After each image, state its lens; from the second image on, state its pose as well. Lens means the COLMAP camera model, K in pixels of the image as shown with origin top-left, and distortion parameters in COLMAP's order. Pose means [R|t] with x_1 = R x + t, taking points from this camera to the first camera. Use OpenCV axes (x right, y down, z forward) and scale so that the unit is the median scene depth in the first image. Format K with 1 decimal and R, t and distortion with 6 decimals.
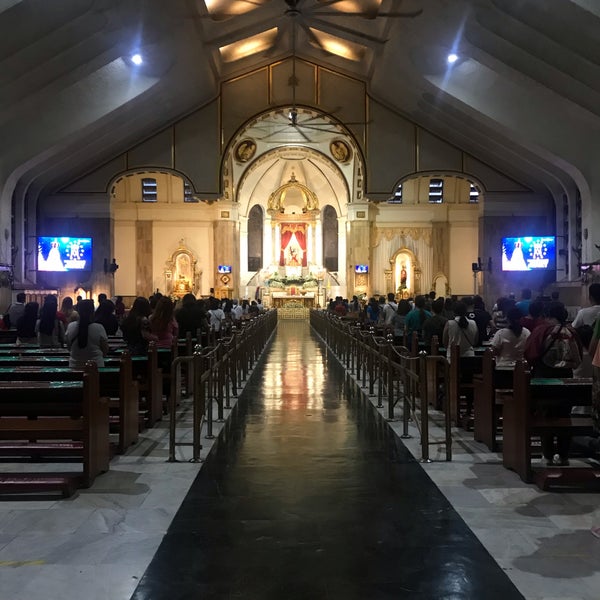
lens RADIAL K [[632.0, 0, 301.8], [0, 632.0, 301.1], [0, 0, 1]] dist [0.017243, 0.000000]
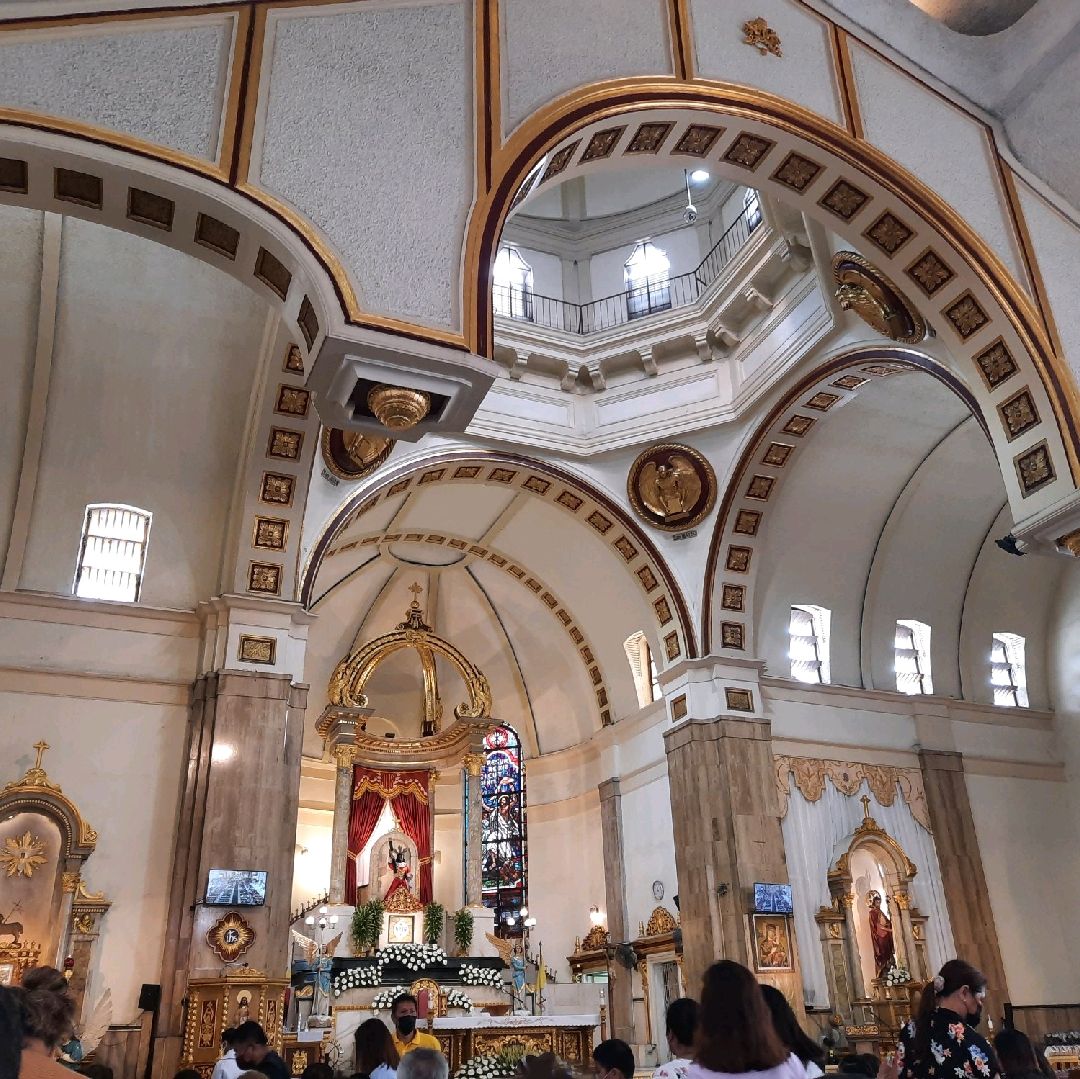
lens RADIAL K [[1060.3, 0, 539.9], [0, 1060.3, 548.5], [0, 0, 1]] dist [0.012643, 0.000000]
pose [[0.931771, 0.132721, 0.337918, -0.160043], [0.026674, 0.903238, -0.428309, 0.004483], [-0.362066, 0.408100, 0.838071, 0.592734]]
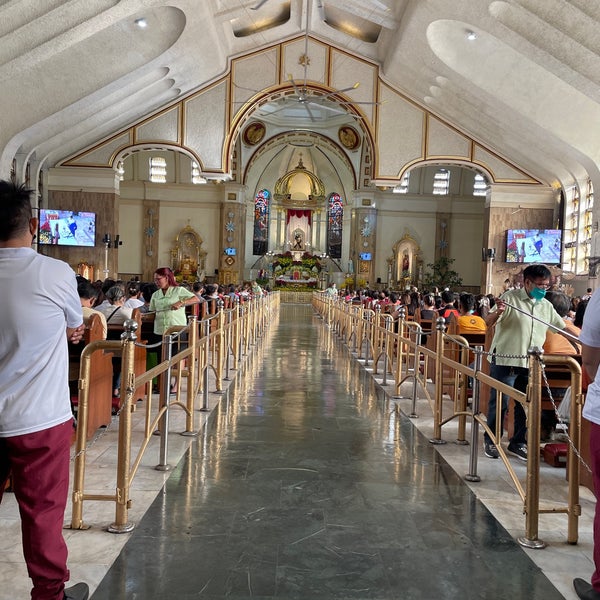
lens RADIAL K [[589.0, 0, 304.9], [0, 589.0, 313.3], [0, 0, 1]] dist [0.012643, 0.000000]
pose [[0.999253, 0.038447, 0.003884, -0.001550], [-0.038578, 0.998349, 0.042565, 0.003920], [-0.002241, -0.042683, 0.999086, 0.052875]]
